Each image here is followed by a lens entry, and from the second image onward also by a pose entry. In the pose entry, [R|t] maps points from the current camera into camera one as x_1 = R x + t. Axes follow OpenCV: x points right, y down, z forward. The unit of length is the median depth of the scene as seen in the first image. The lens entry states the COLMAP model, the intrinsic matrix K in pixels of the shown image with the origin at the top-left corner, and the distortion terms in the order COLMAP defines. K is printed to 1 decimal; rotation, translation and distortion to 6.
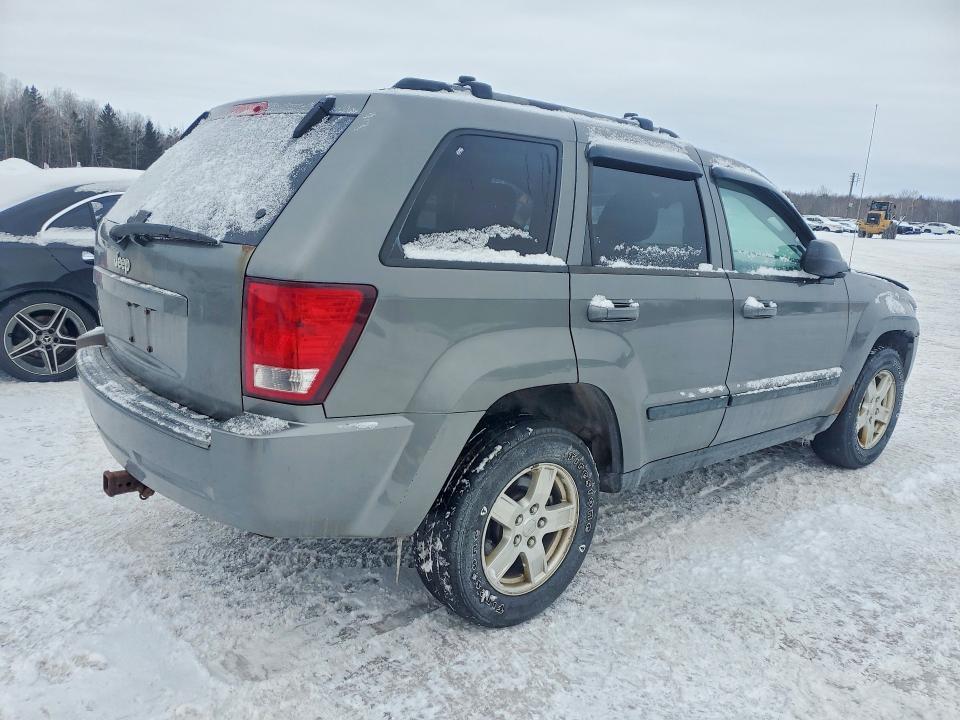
lens RADIAL K [[759.5, 0, 479.1], [0, 759.5, 366.4], [0, 0, 1]] dist [0.016043, 0.005349]
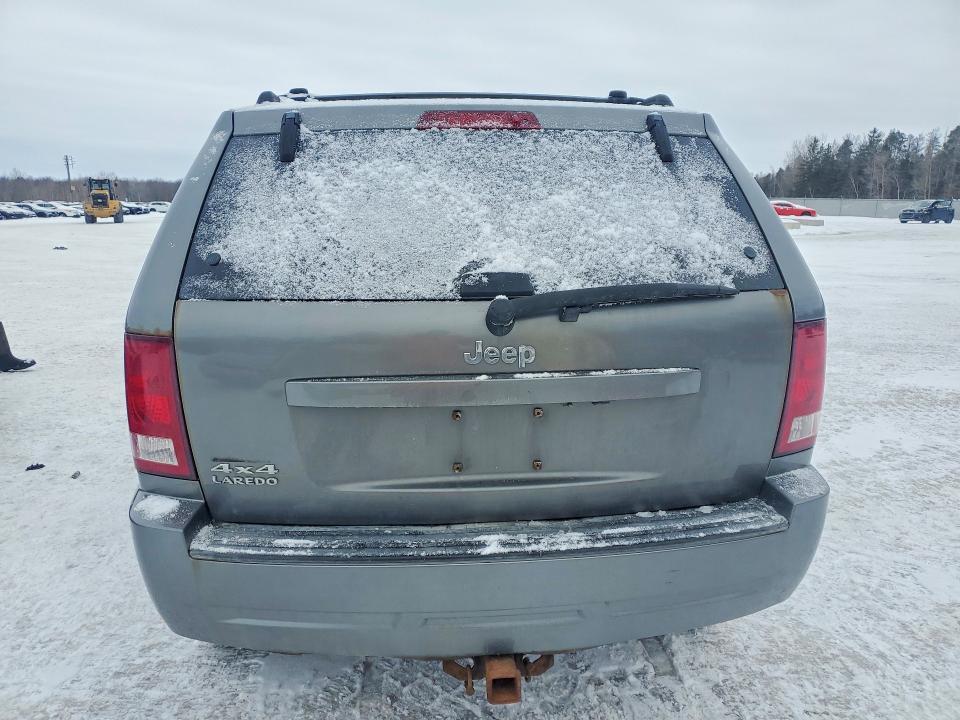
lens RADIAL K [[759.5, 0, 480.0], [0, 759.5, 362.2], [0, 0, 1]] dist [0.016043, 0.005349]
pose [[0.567082, -0.225169, 0.792286, -1.078520], [0.210341, 0.969602, 0.125011, -0.230598], [-0.796351, 0.095759, 0.597206, 0.670917]]
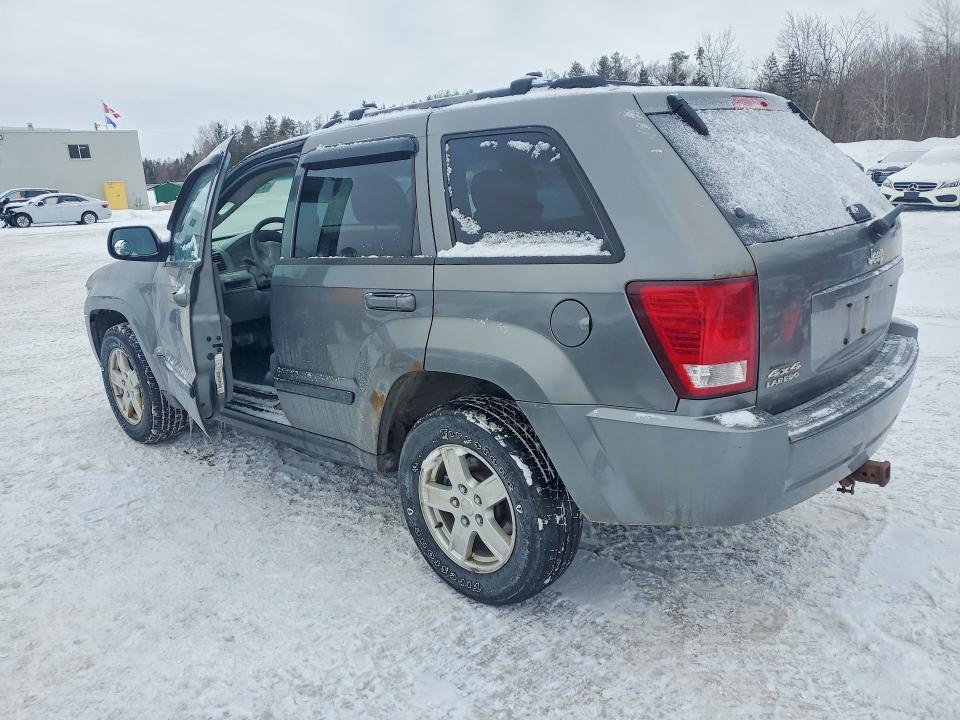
lens RADIAL K [[759.5, 0, 482.5], [0, 759.5, 355.0], [0, 0, 1]] dist [0.016043, 0.005349]
pose [[-0.141951, -0.279969, 0.949456, -1.087059], [0.256933, 0.915874, 0.308481, -0.236016], [-0.955947, 0.287736, -0.058076, 0.692124]]
